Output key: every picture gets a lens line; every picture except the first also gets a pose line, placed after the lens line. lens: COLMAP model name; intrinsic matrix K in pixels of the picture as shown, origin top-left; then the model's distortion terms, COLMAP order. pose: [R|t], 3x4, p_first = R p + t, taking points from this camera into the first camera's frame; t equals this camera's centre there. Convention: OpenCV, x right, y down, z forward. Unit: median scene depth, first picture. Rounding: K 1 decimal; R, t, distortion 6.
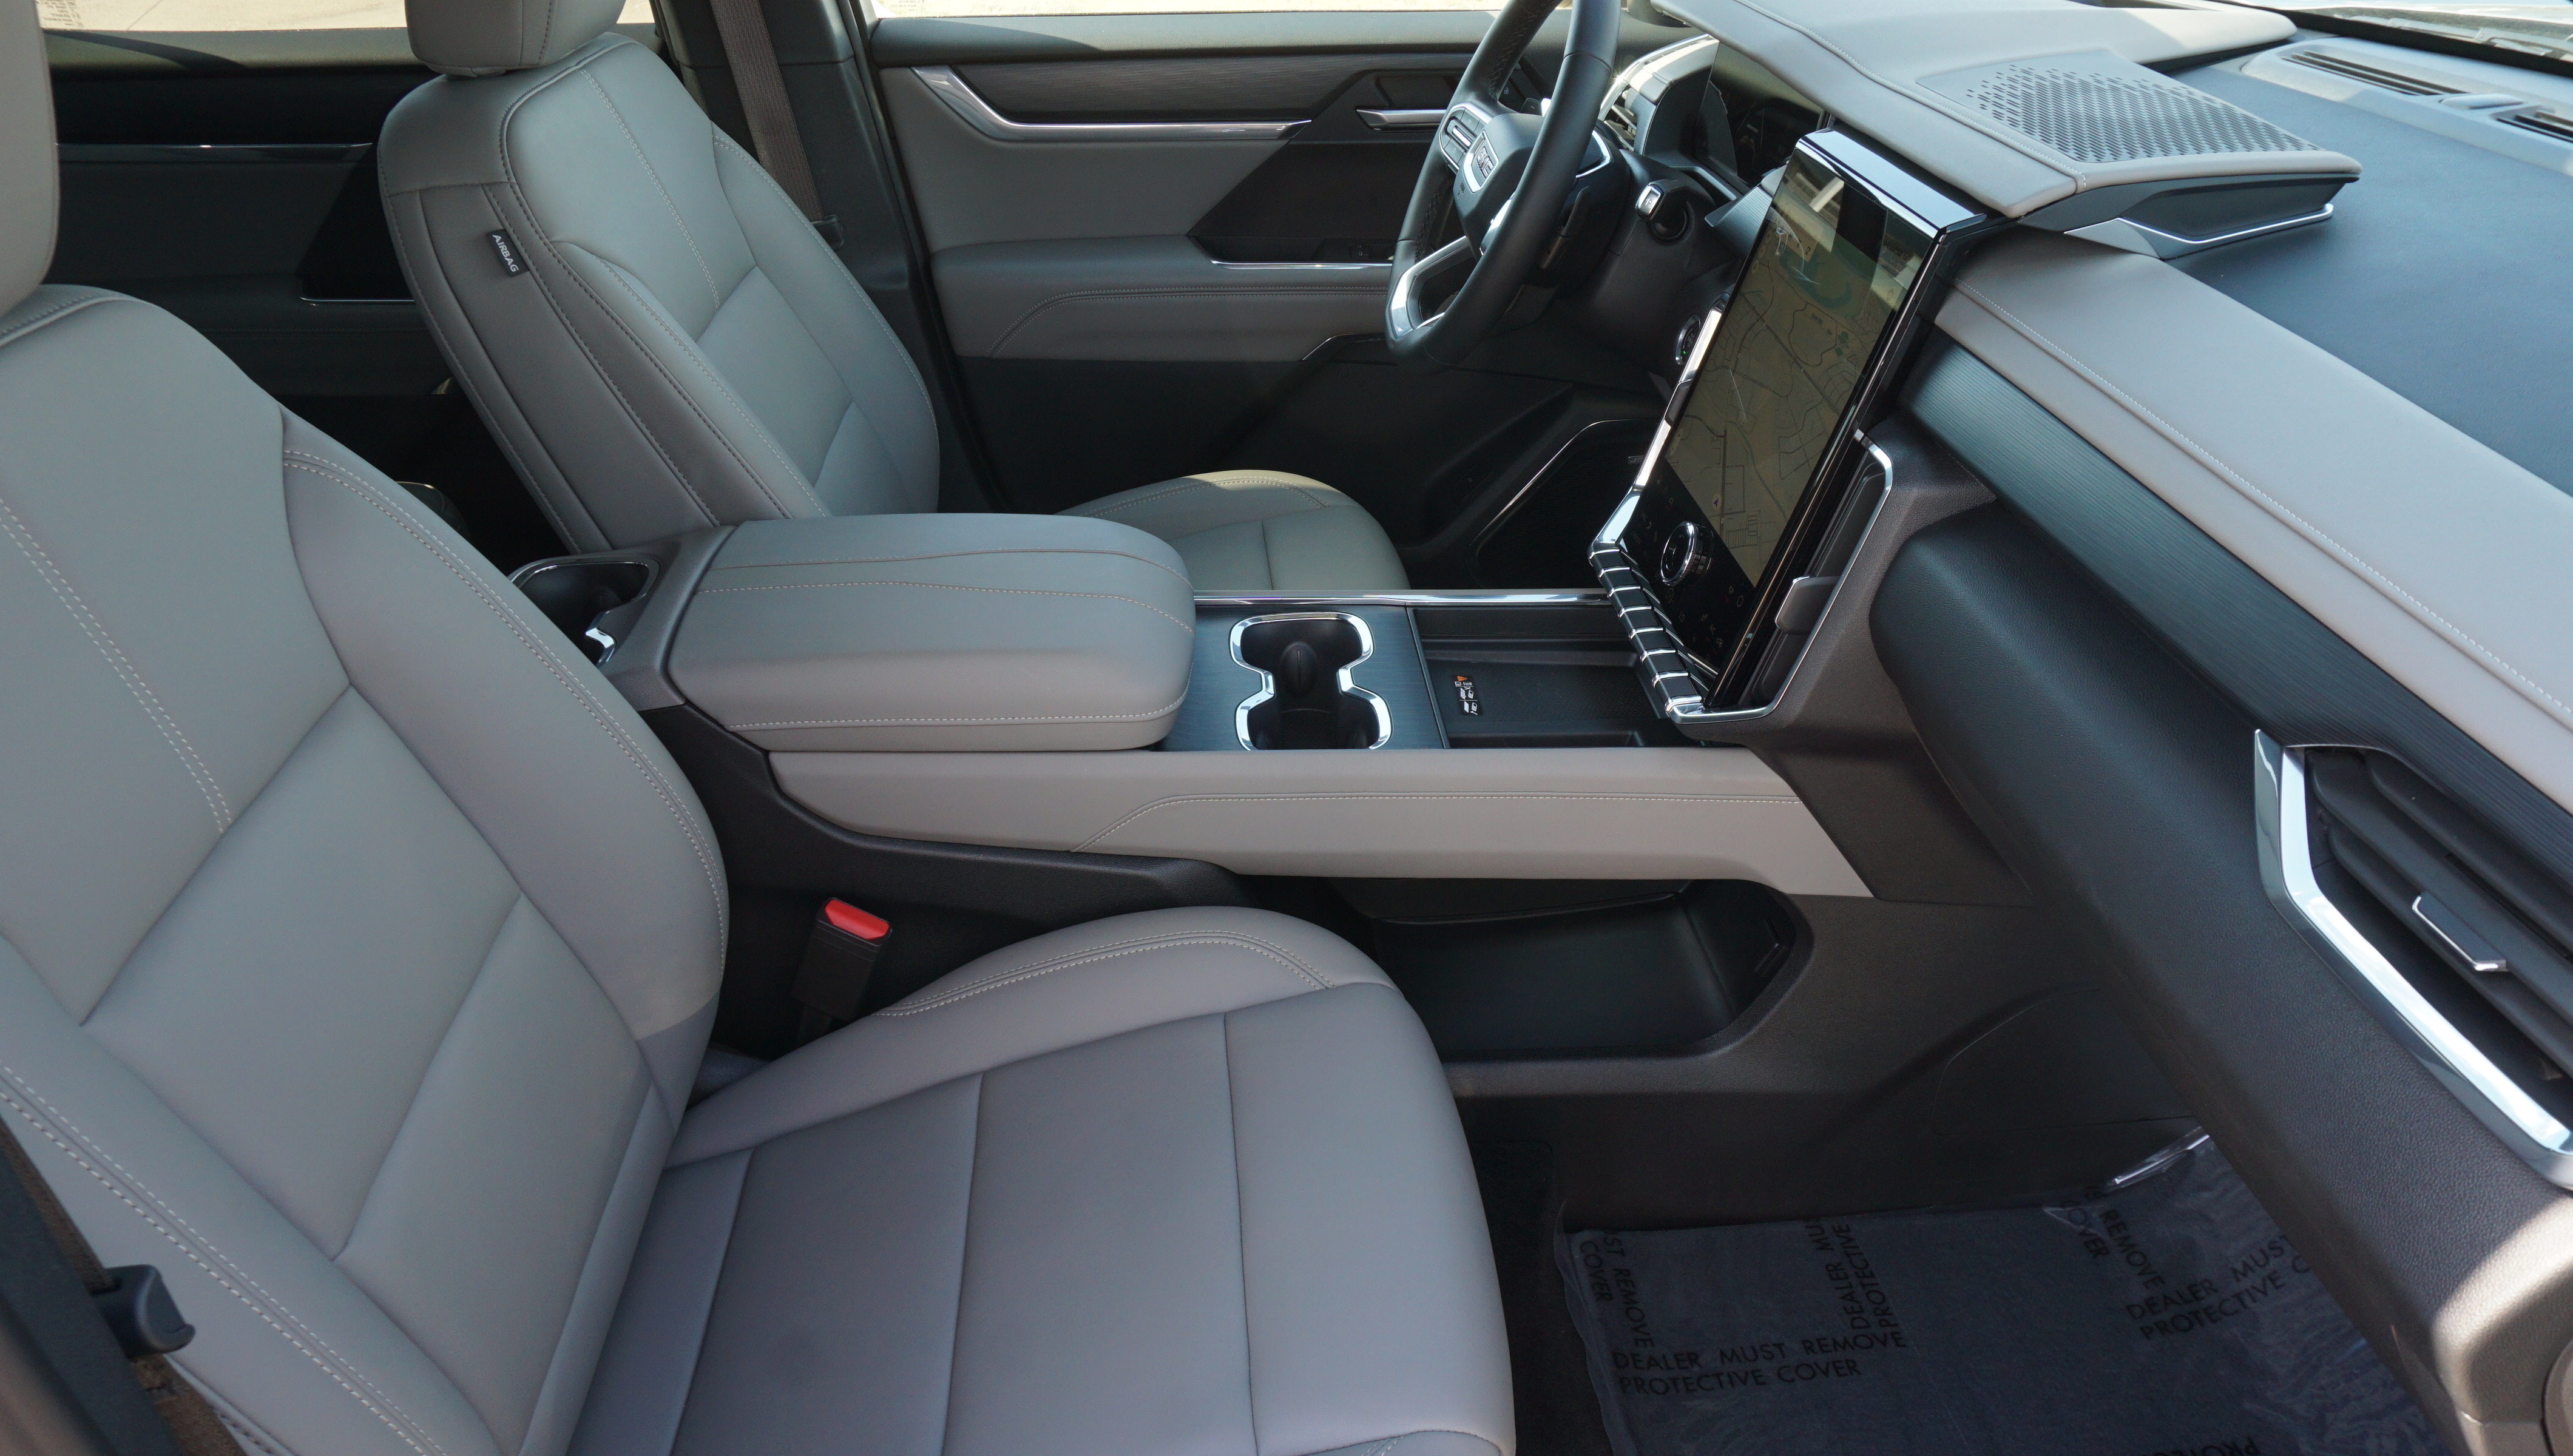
lens RADIAL K [[1742.4, 0, 1272.4], [0, 1742.4, 728.0], [0, 0, 1]] dist [-0.046547, 0.039853]
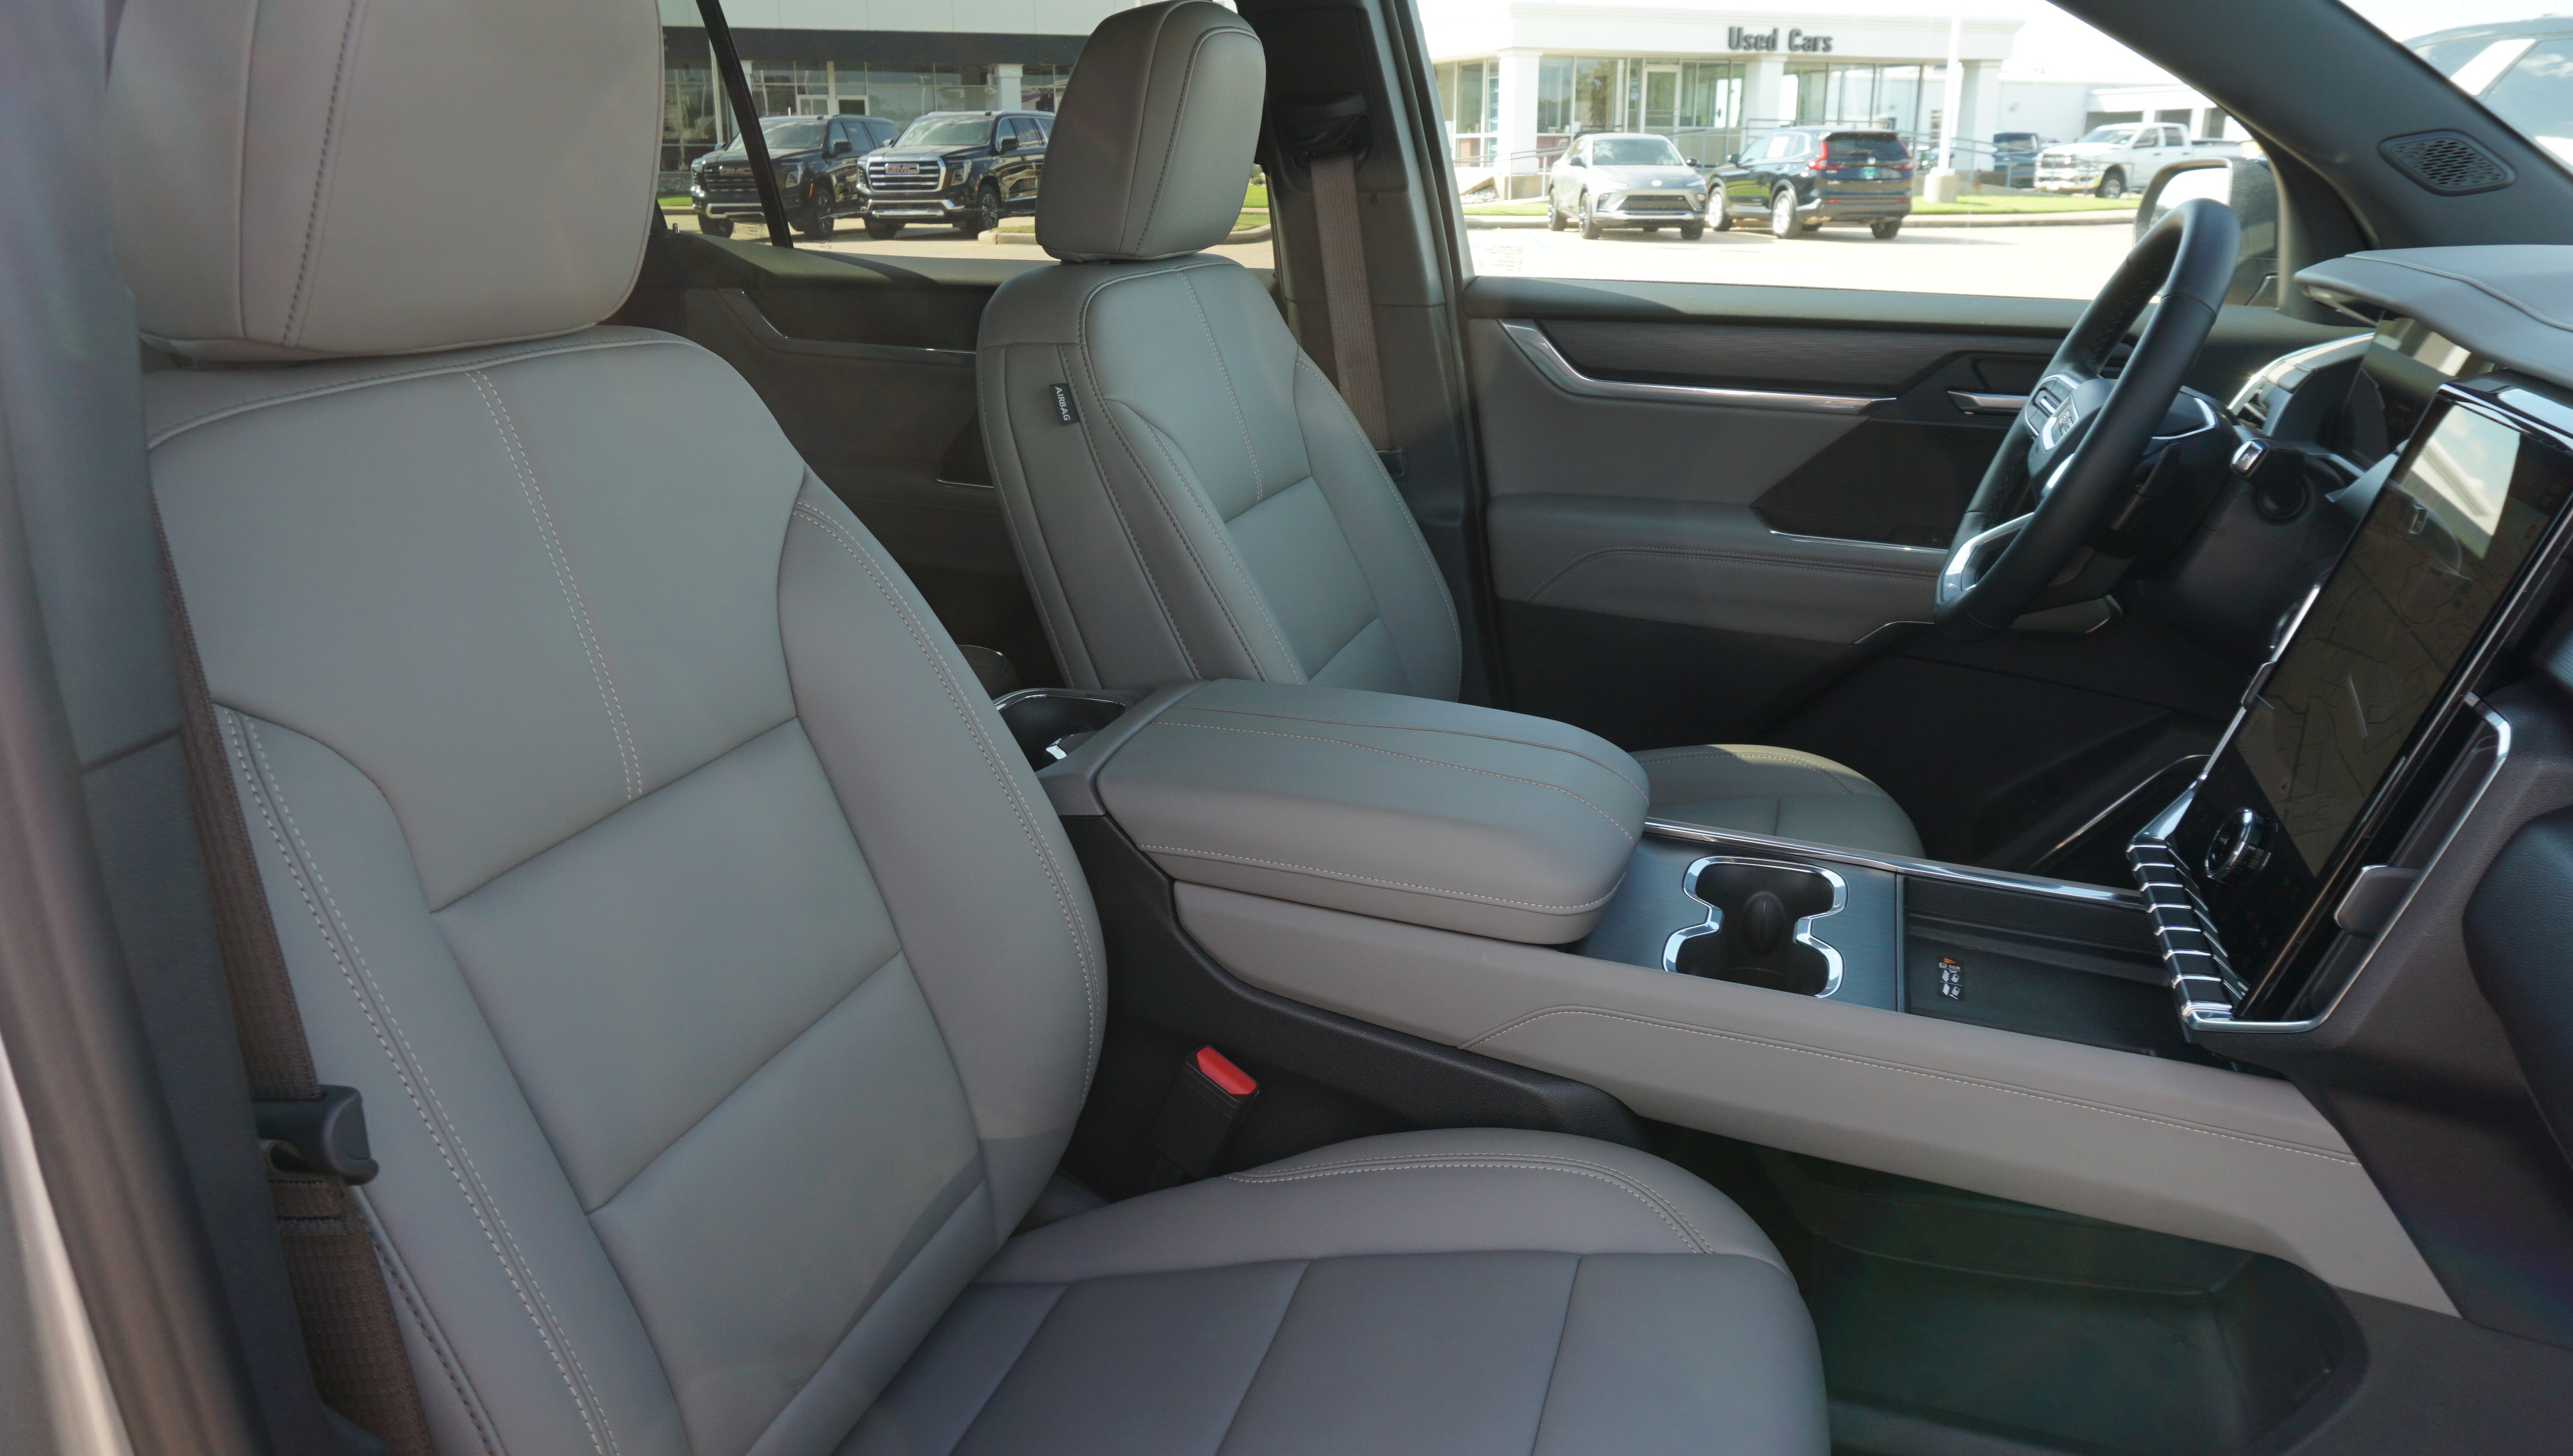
lens RADIAL K [[1742.4, 0, 1285.0], [0, 1742.4, 736.8], [0, 0, 1]] dist [-0.046547, 0.039853]
pose [[0.930191, 0.136749, -0.340653, 0.085941], [-0.202237, 0.965390, -0.164690, 0.078412], [0.306341, 0.222086, 0.925653, 0.081000]]
